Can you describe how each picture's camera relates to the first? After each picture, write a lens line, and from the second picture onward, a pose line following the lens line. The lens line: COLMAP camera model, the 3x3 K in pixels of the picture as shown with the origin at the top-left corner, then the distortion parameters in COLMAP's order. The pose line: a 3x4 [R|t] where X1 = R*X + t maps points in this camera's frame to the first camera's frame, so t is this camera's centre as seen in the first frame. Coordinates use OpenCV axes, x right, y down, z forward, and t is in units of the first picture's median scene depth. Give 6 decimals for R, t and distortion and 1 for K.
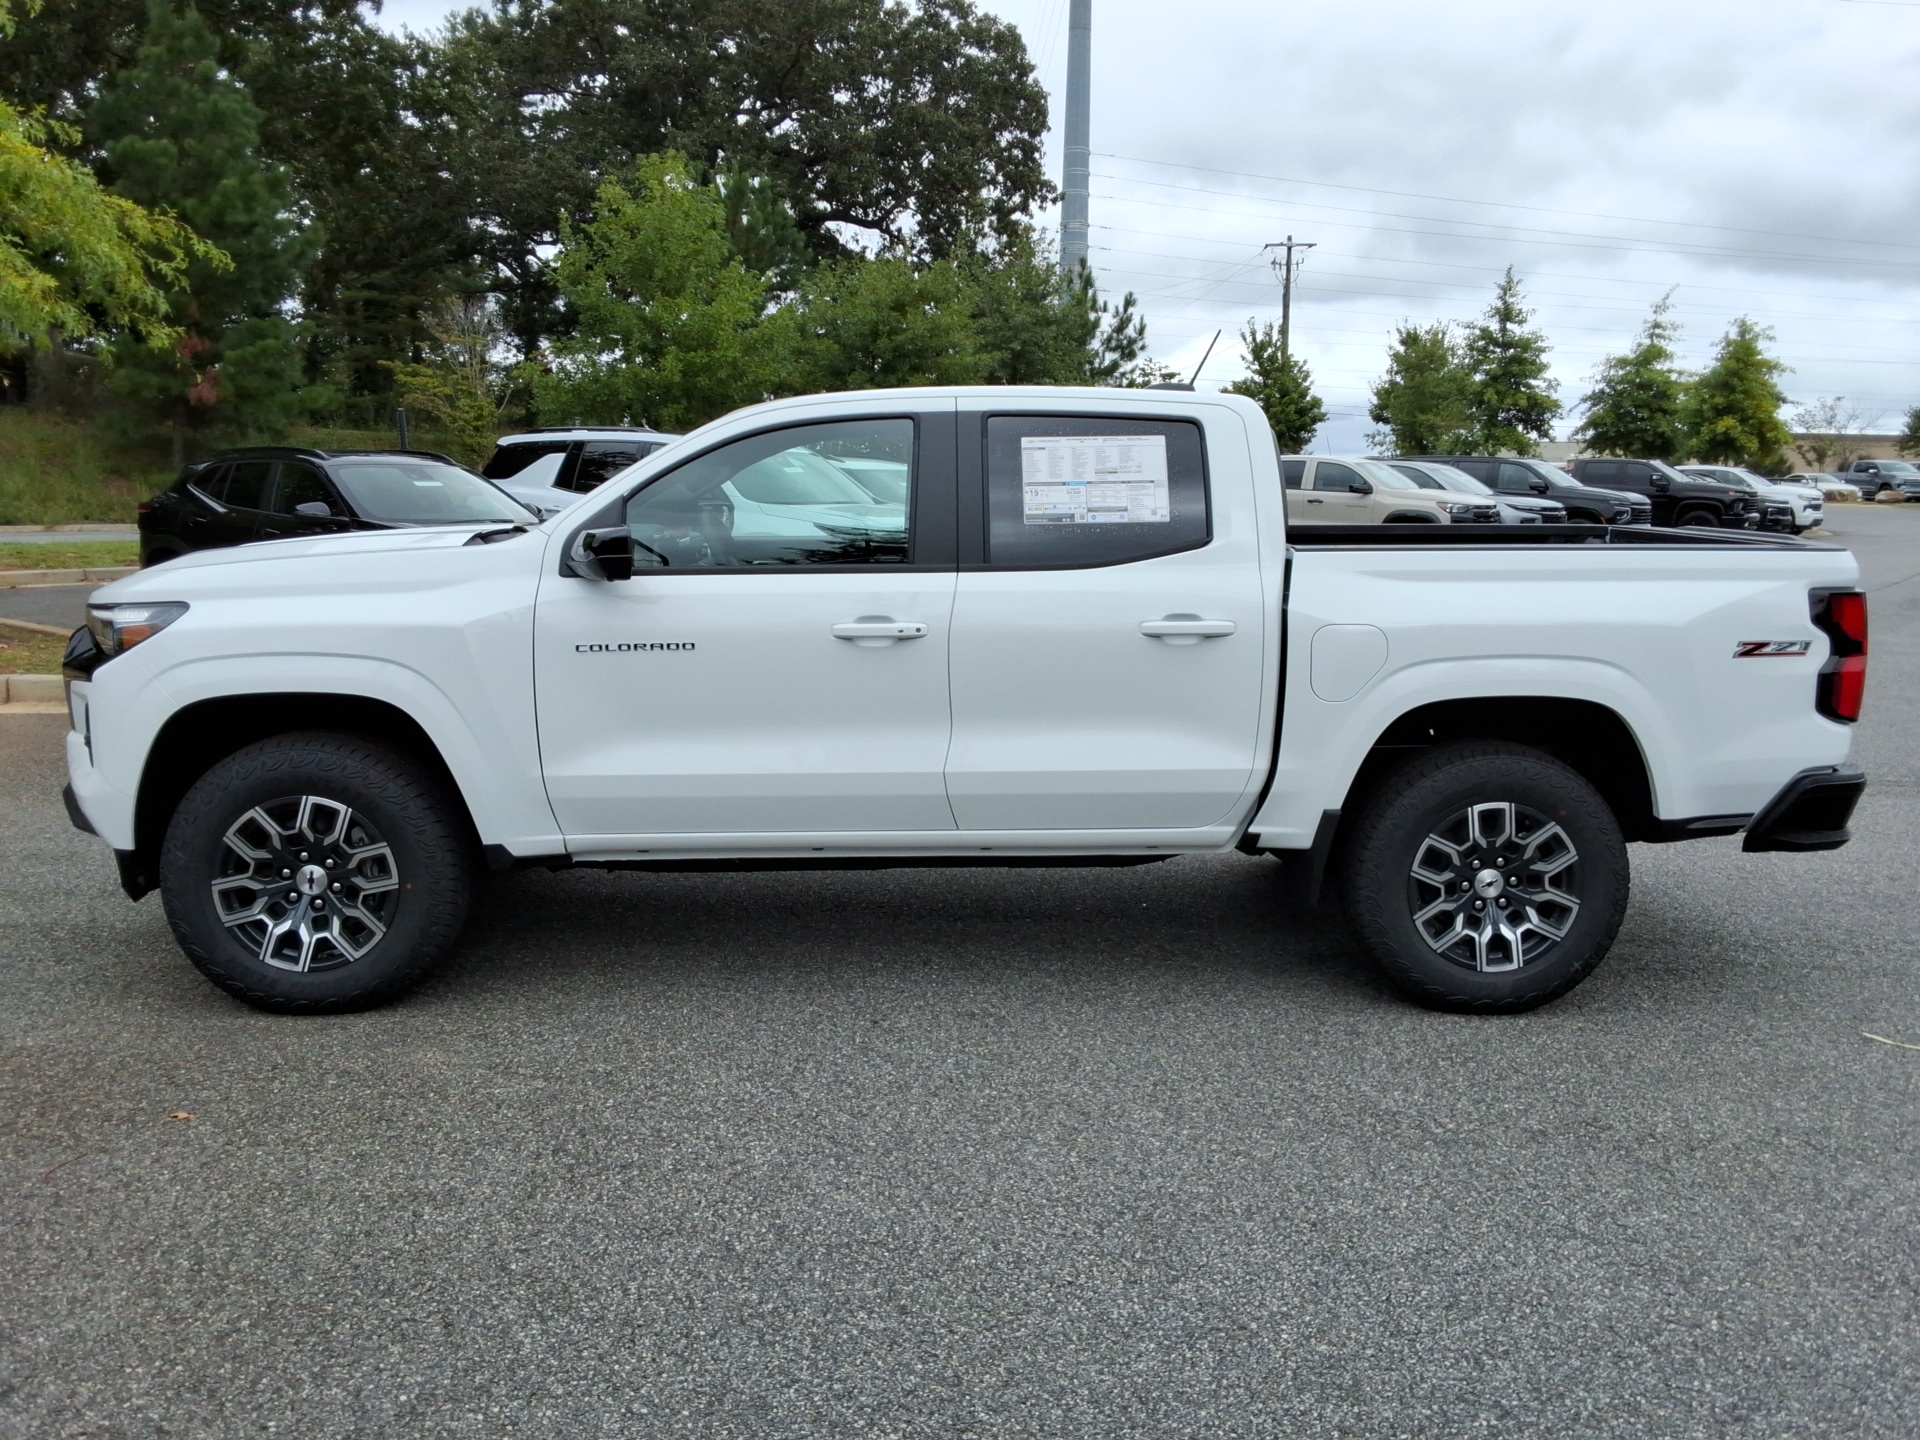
lens RADIAL K [[1544.3, 0, 975.6], [0, 1544.3, 709.5], [0, 0, 1]] dist [0.110192, -0.181900]
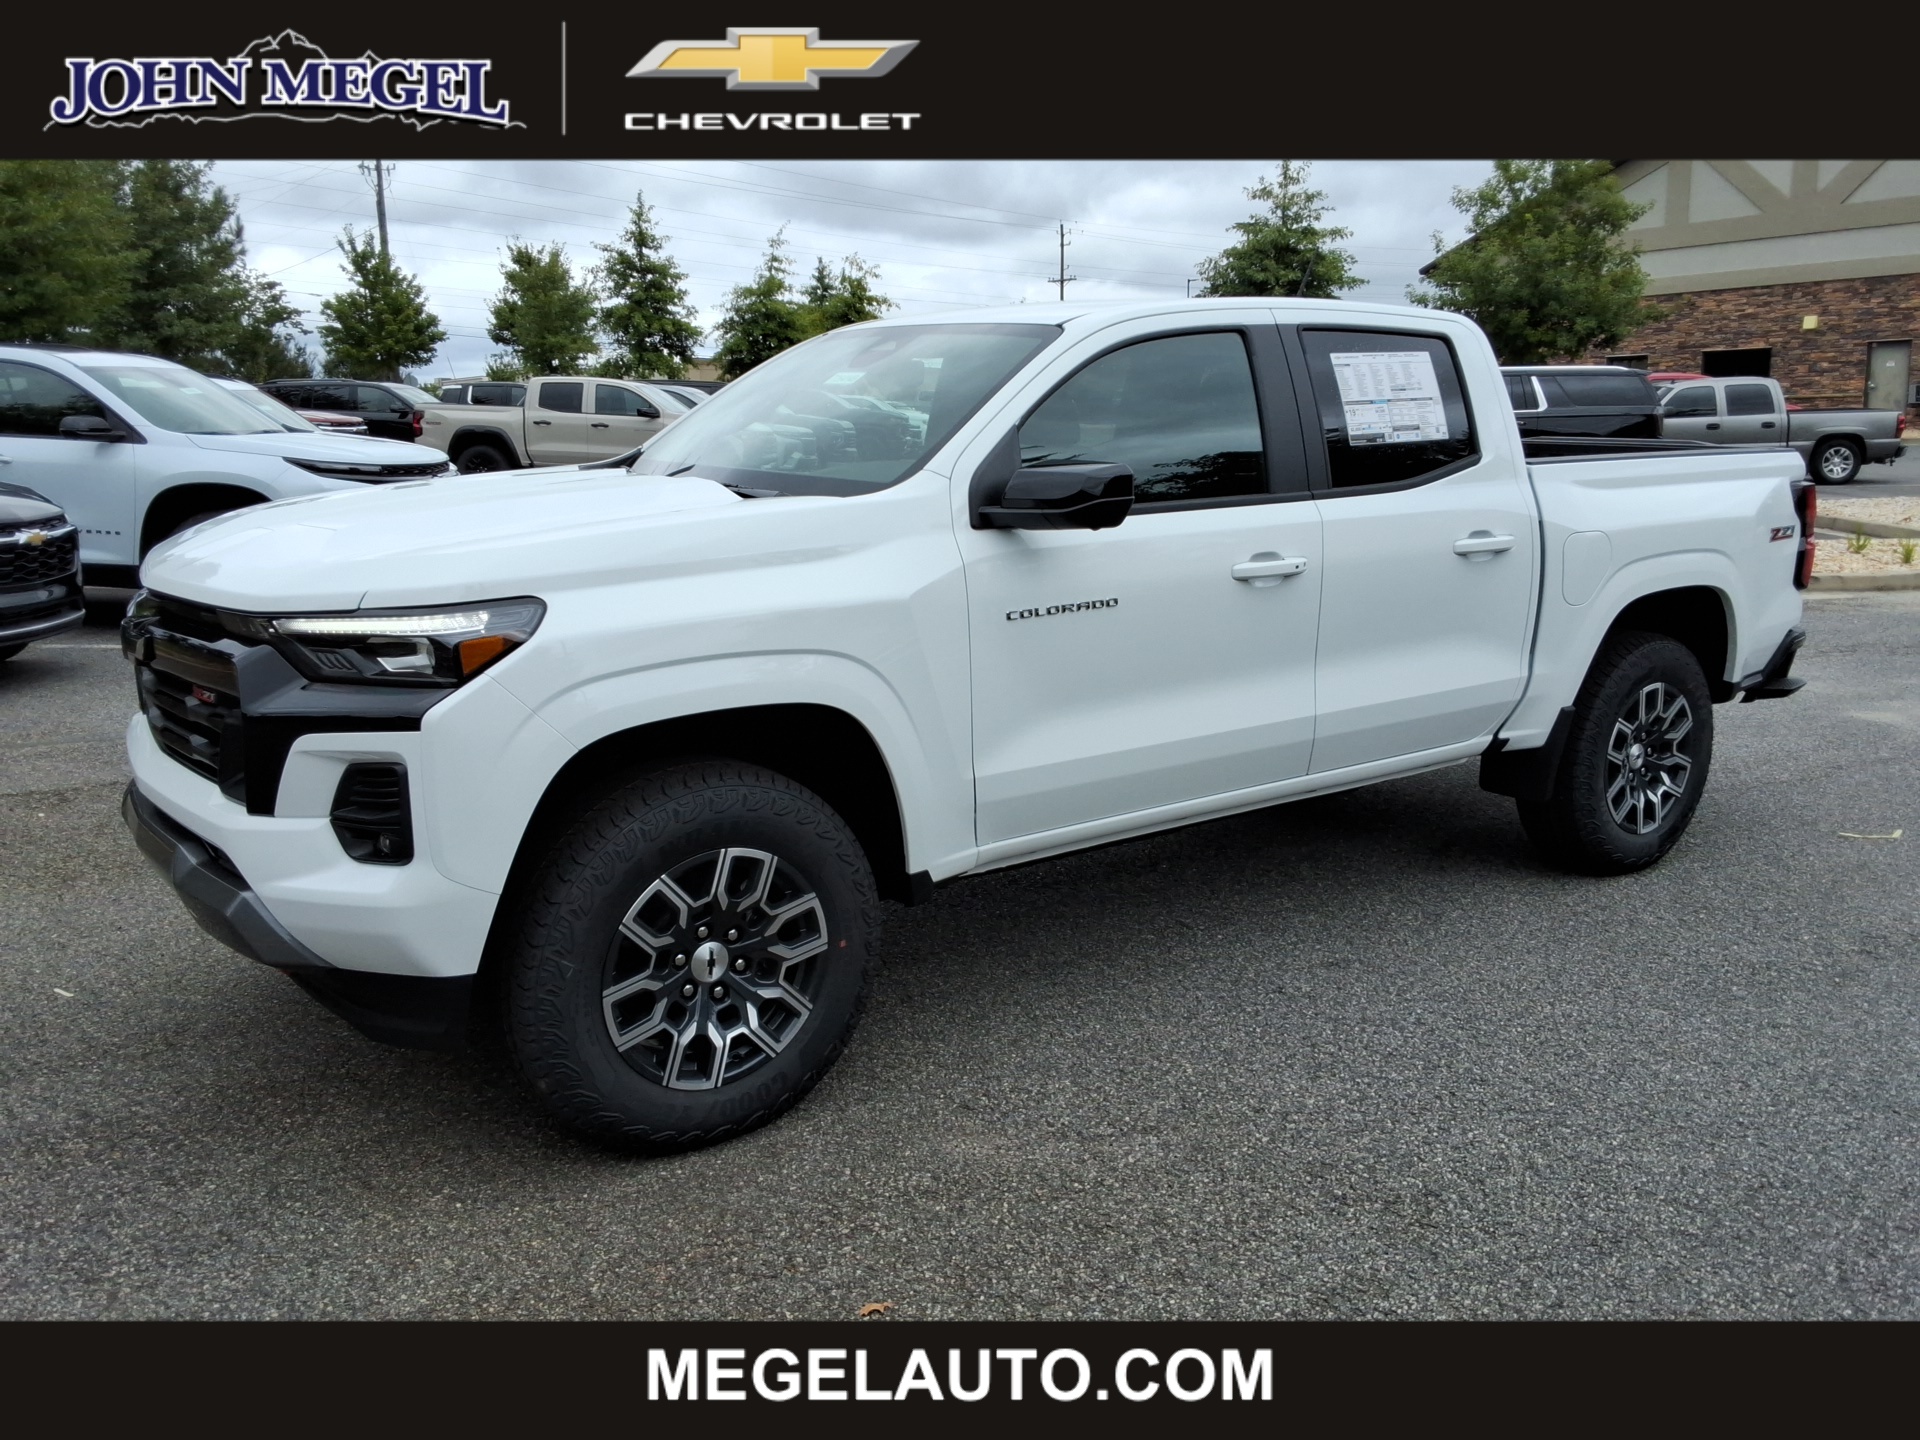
lens RADIAL K [[1523.4, 0, 968.0], [0, 1523.4, 719.6], [0, 0, 1]] dist [0.121137, -0.169473]
pose [[0.833502, -0.120122, 0.539300, -0.669451], [0.089716, 0.992551, 0.082419, -0.050083], [-0.545184, -0.020312, 0.838071, 0.322494]]
